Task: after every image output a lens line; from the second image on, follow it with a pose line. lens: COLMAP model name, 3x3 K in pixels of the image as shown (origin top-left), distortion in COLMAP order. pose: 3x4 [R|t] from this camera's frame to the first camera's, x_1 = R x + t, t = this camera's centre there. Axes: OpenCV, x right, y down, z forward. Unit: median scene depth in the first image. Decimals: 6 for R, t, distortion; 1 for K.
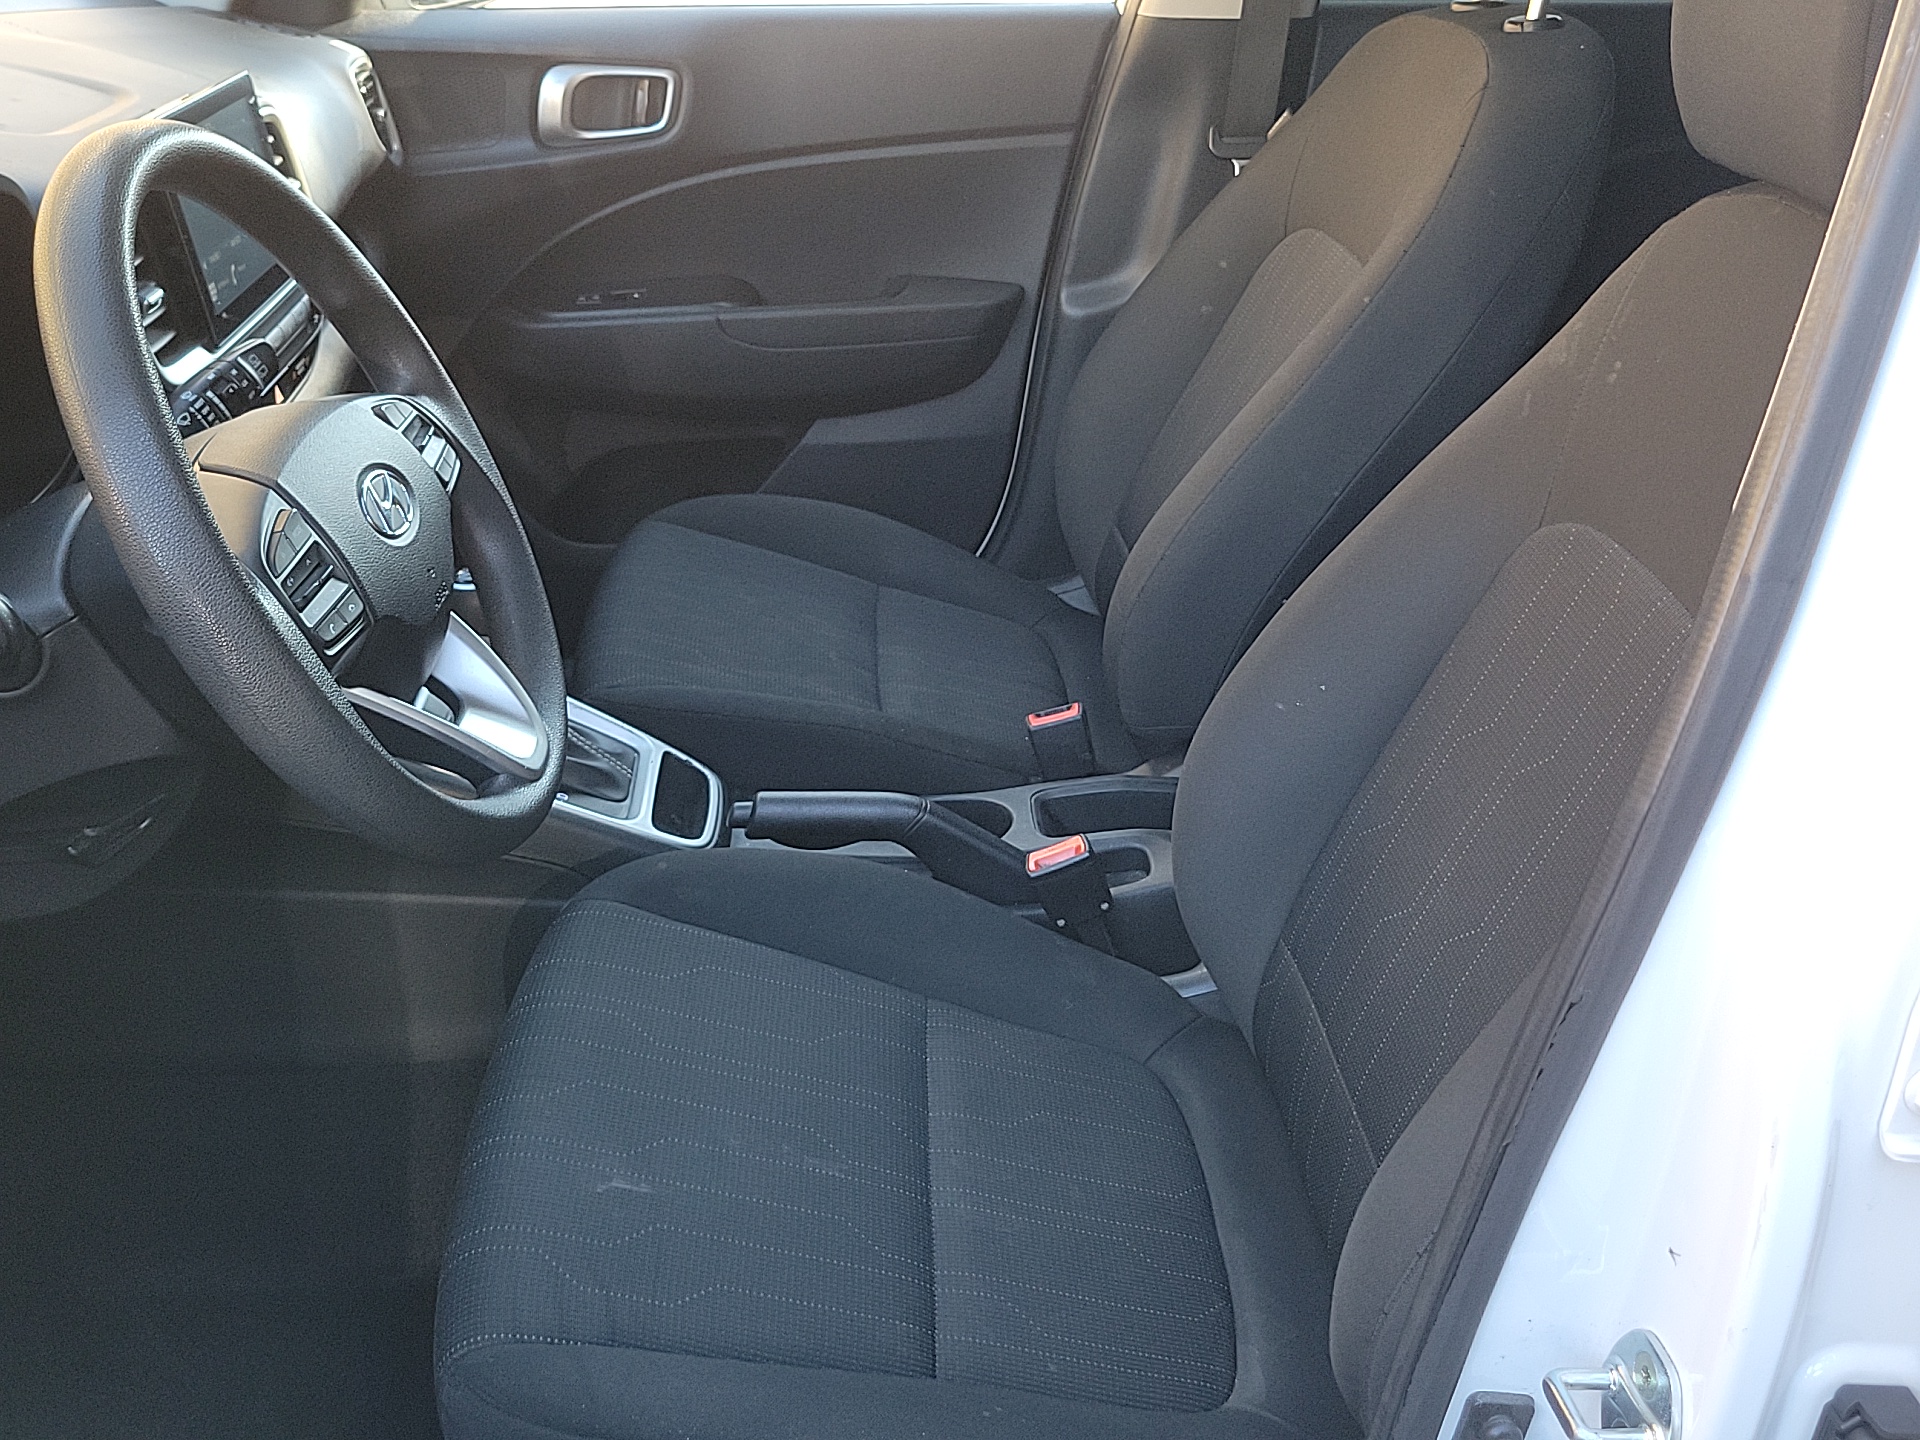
lens RADIAL K [[1809.4, 0, 977.0], [0, 1809.4, 716.2], [0, 0, 1]] dist [-0.004776, -0.001098]
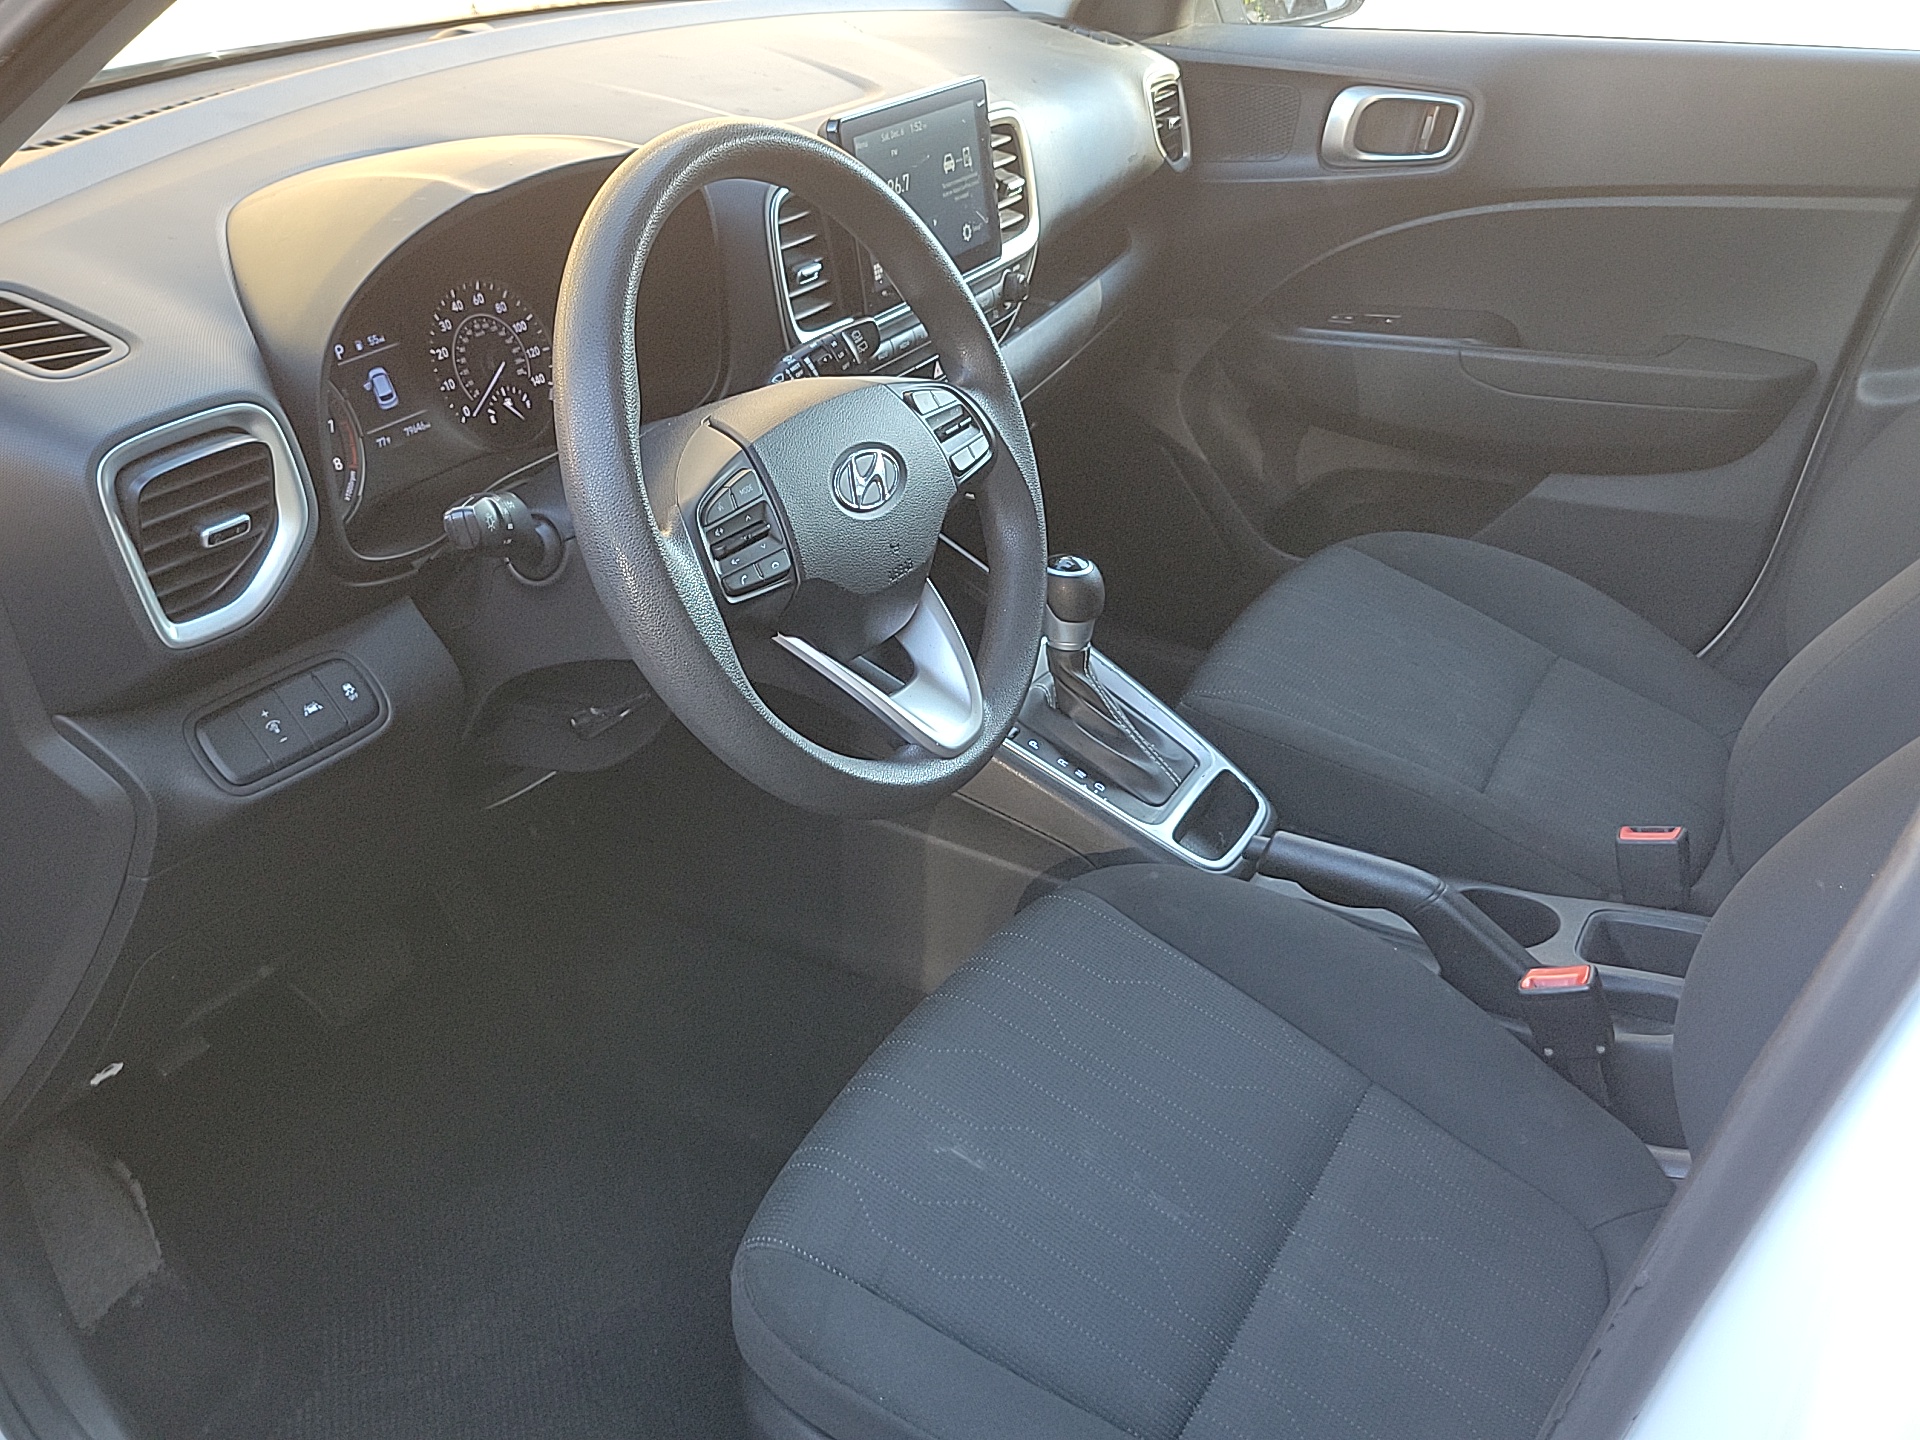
lens RADIAL K [[1809.4, 0, 977.0], [0, 1809.4, 716.2], [0, 0, 1]] dist [-0.004776, -0.001098]
pose [[0.857304, 0.222833, -0.464085, 0.136125], [-0.224278, 0.973087, 0.052924, -0.025525], [0.463389, 0.058712, 0.884208, 0.034590]]
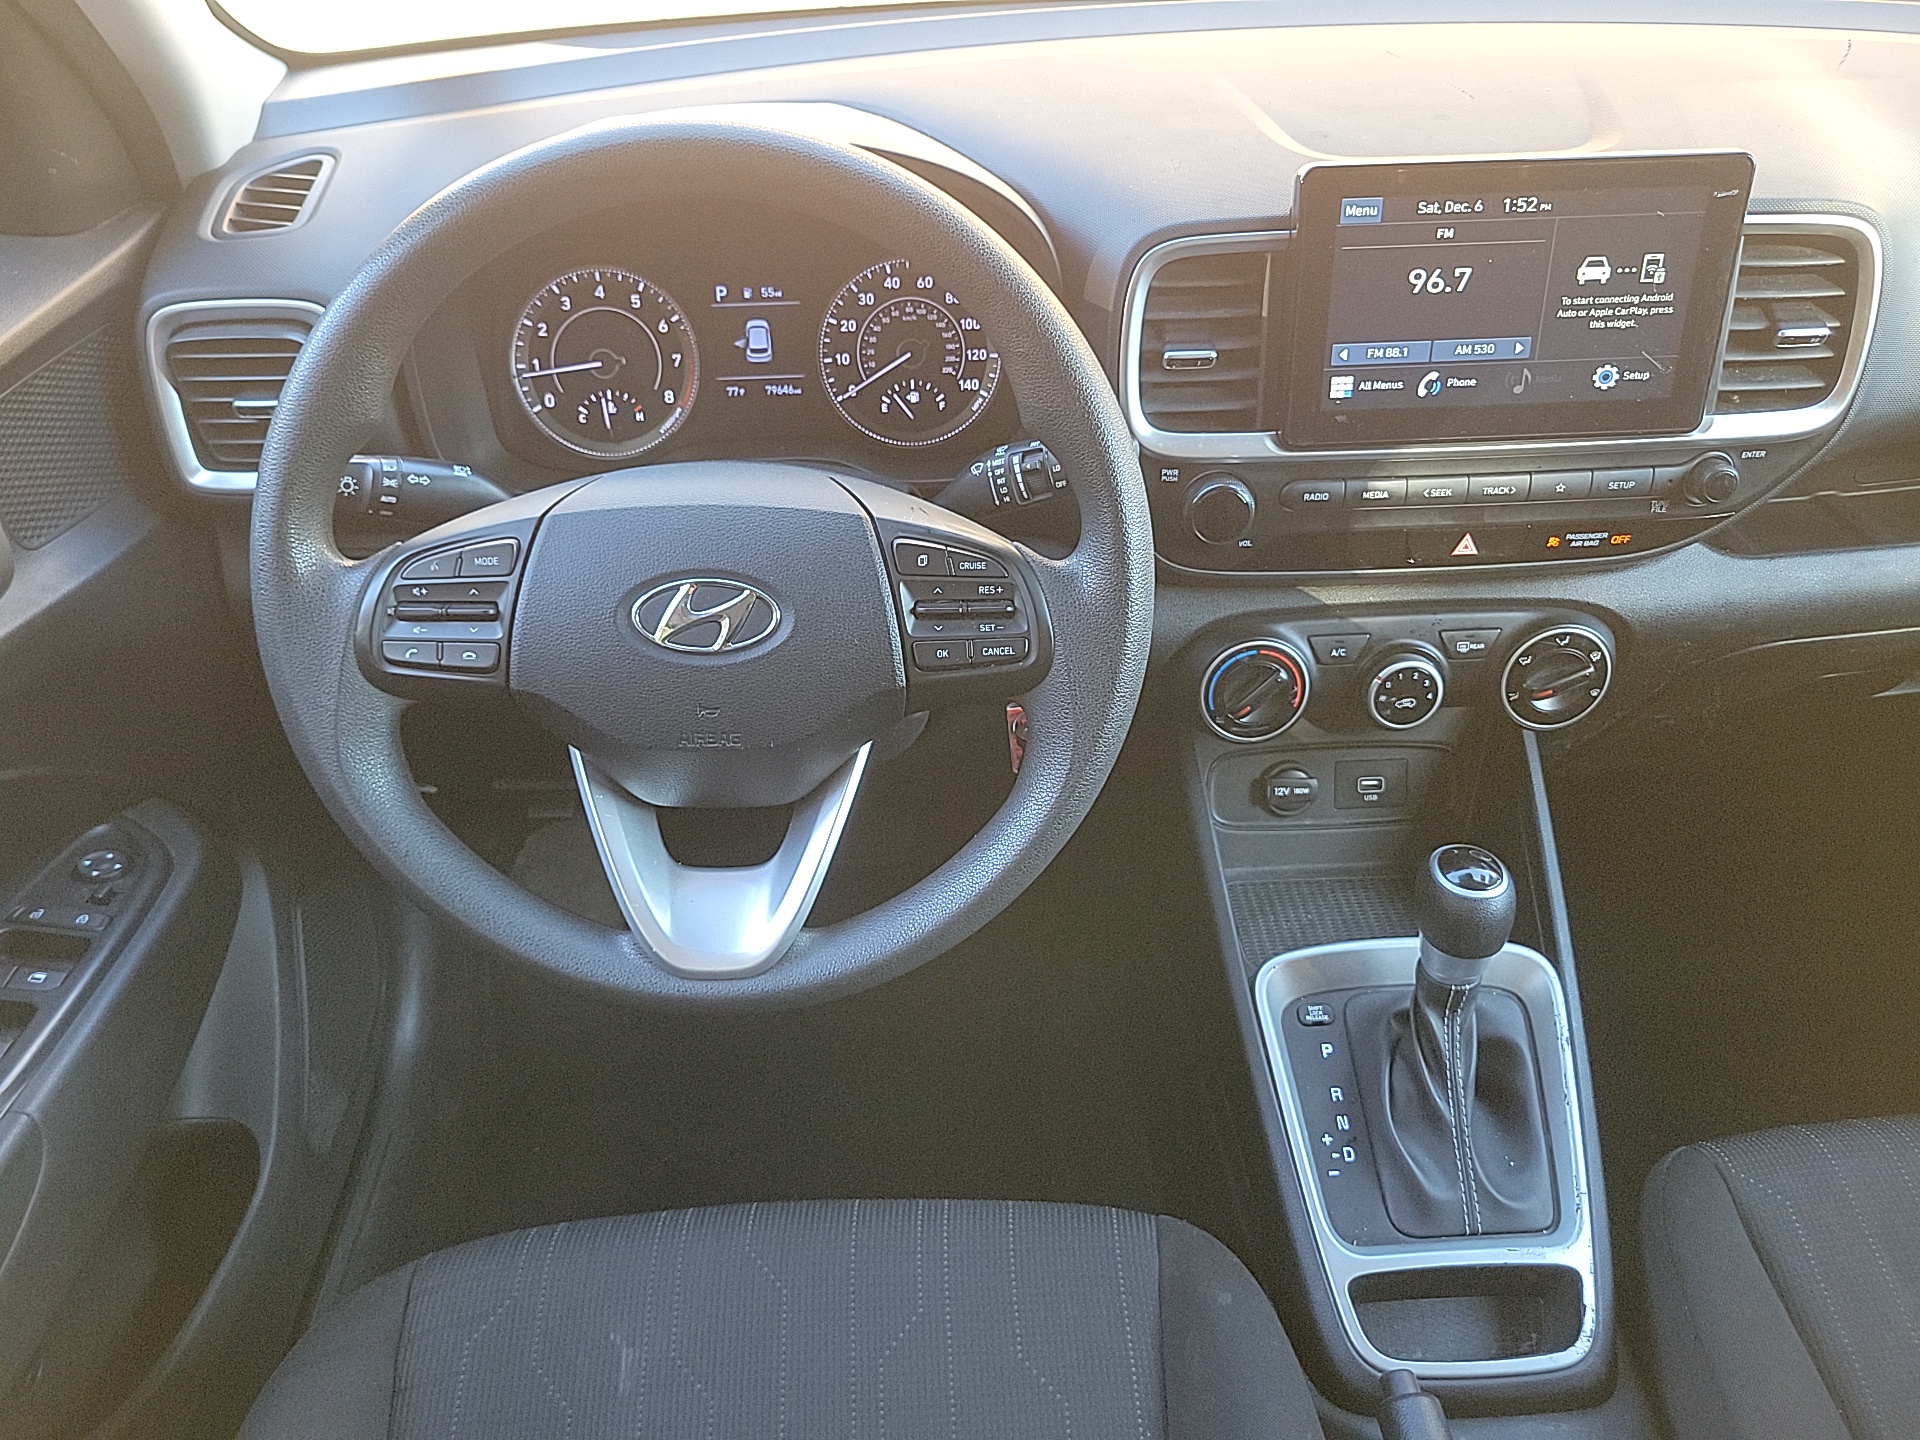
lens RADIAL K [[1444.6, 0, 964.0], [0, 1444.6, 731.7], [0, 0, 1]] dist [0.016909, -0.000316]
pose [[-0.018343, 0.543885, -0.838959, 0.138539], [-0.445480, 0.746763, 0.493855, -0.234374], [0.895104, 0.382798, 0.228592, 0.484443]]
